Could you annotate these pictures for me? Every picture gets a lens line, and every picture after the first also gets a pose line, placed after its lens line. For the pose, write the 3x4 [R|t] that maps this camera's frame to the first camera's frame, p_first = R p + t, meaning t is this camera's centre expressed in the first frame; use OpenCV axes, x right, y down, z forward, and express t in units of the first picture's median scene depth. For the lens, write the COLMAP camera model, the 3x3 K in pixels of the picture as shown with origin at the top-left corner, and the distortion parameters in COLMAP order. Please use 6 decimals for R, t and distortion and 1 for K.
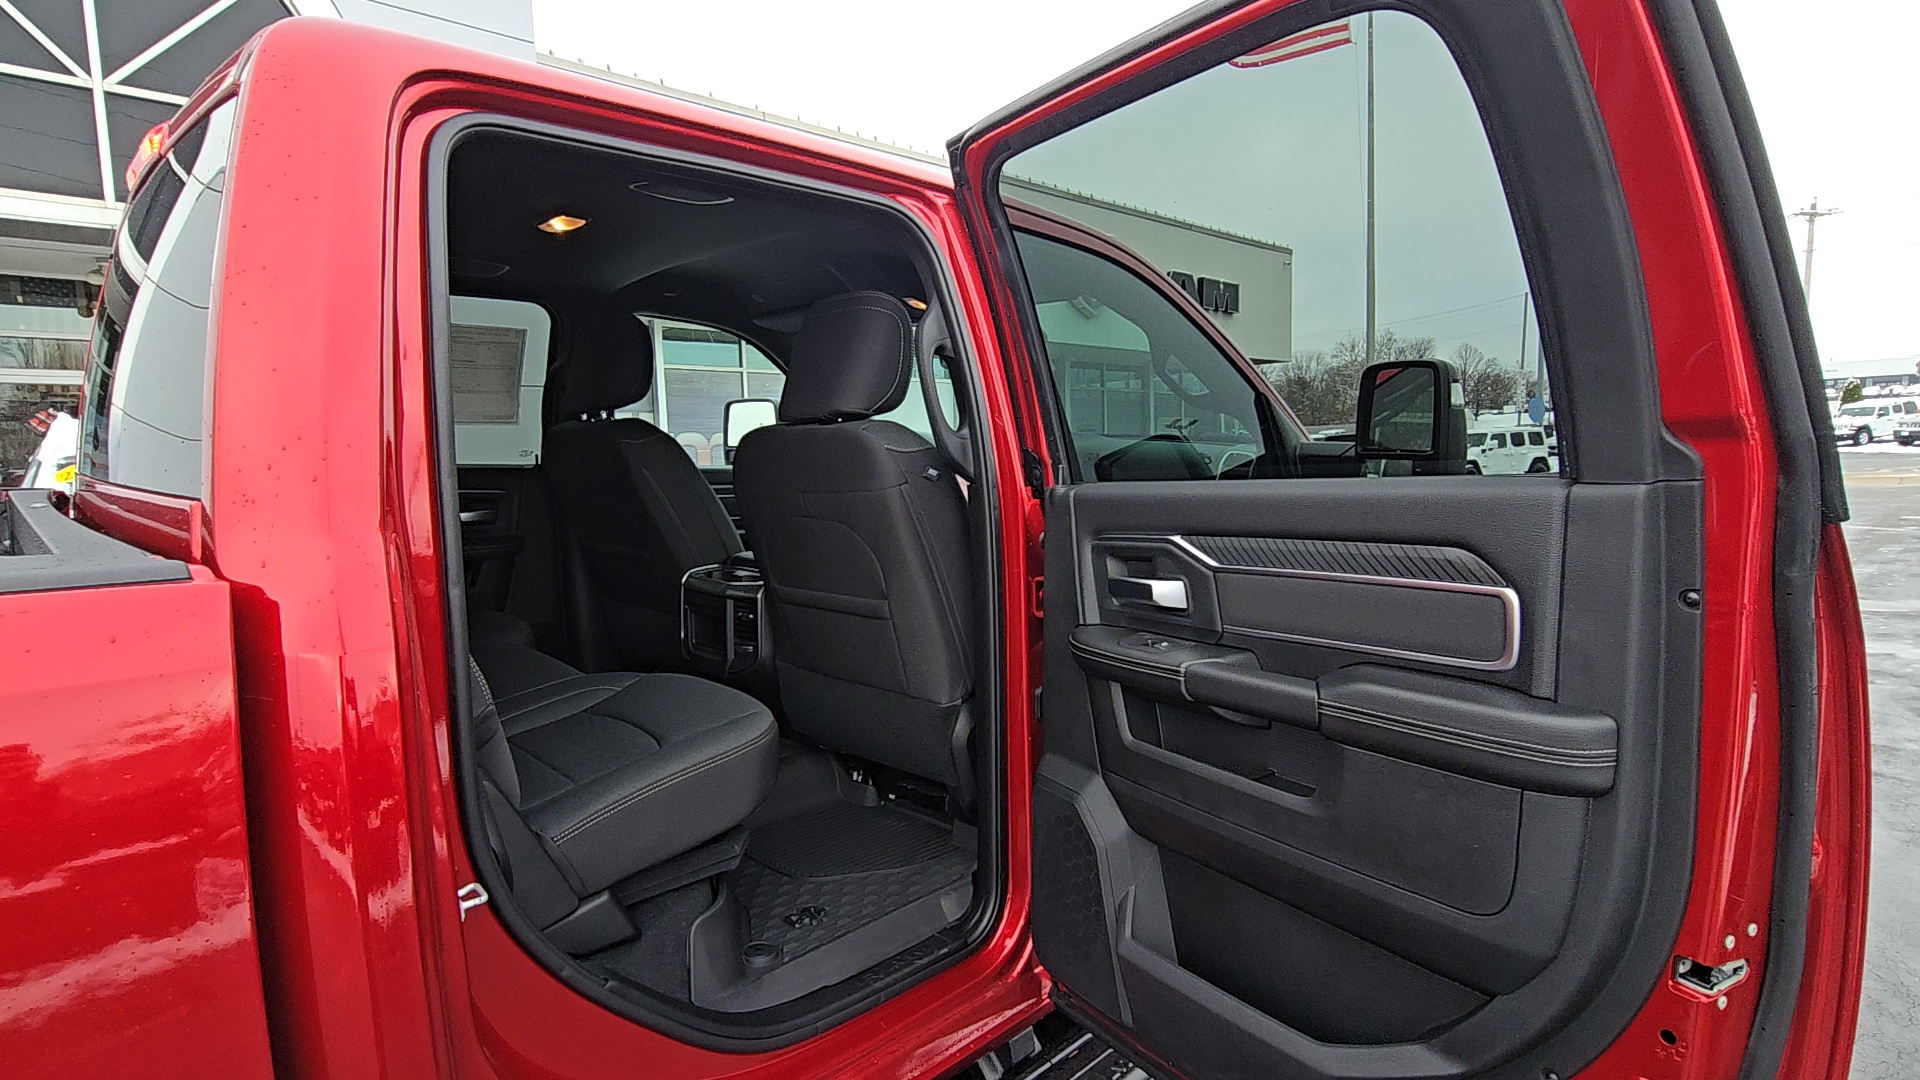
lens RADIAL K [[964.5, 0, 950.8], [0, 964.5, 550.6], [0, 0, 1]] dist [0.000217, -0.000981]
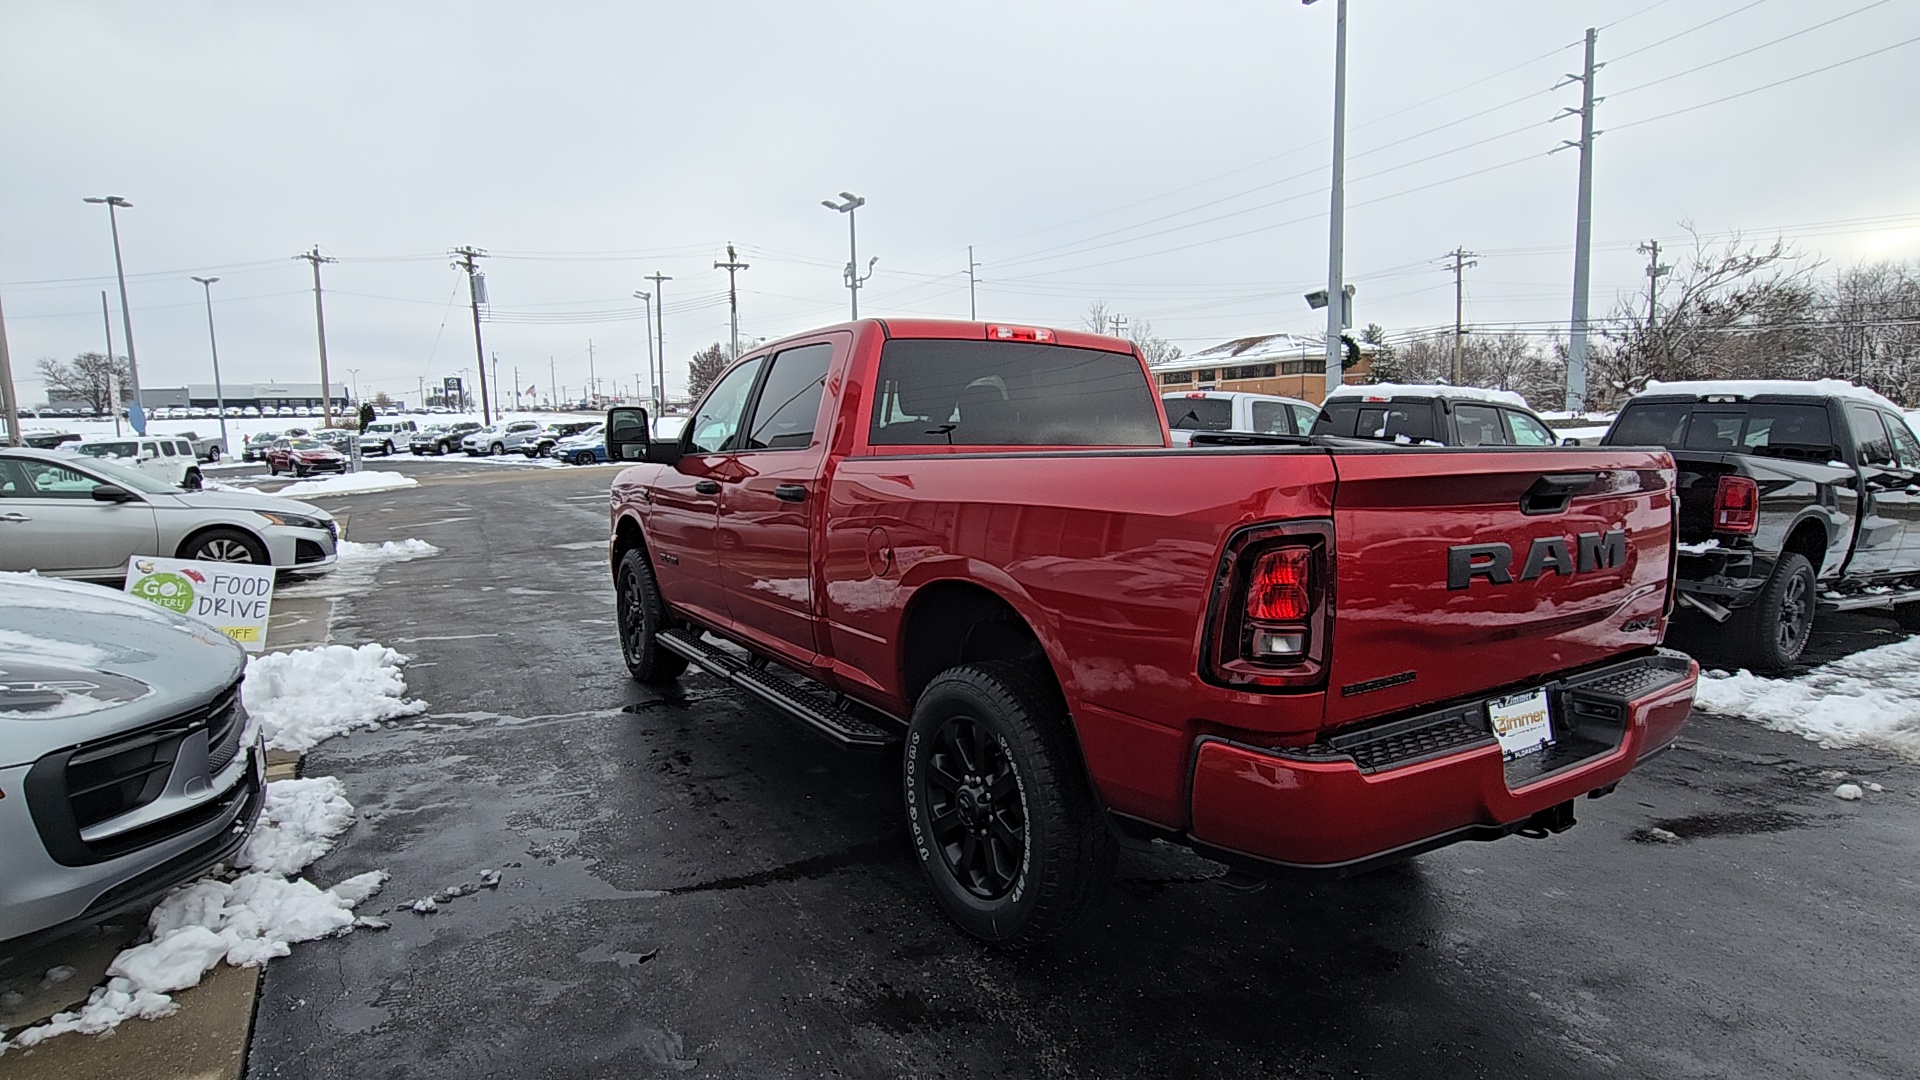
lens RADIAL K [[964.5, 0, 950.8], [0, 964.5, 550.6], [0, 0, 1]] dist [0.000217, -0.000981]
pose [[0.216130, -0.099007, 0.971332, -0.190110], [0.111639, 0.990827, 0.076154, -0.000469], [-0.969961, 0.091979, 0.225200, 0.031384]]
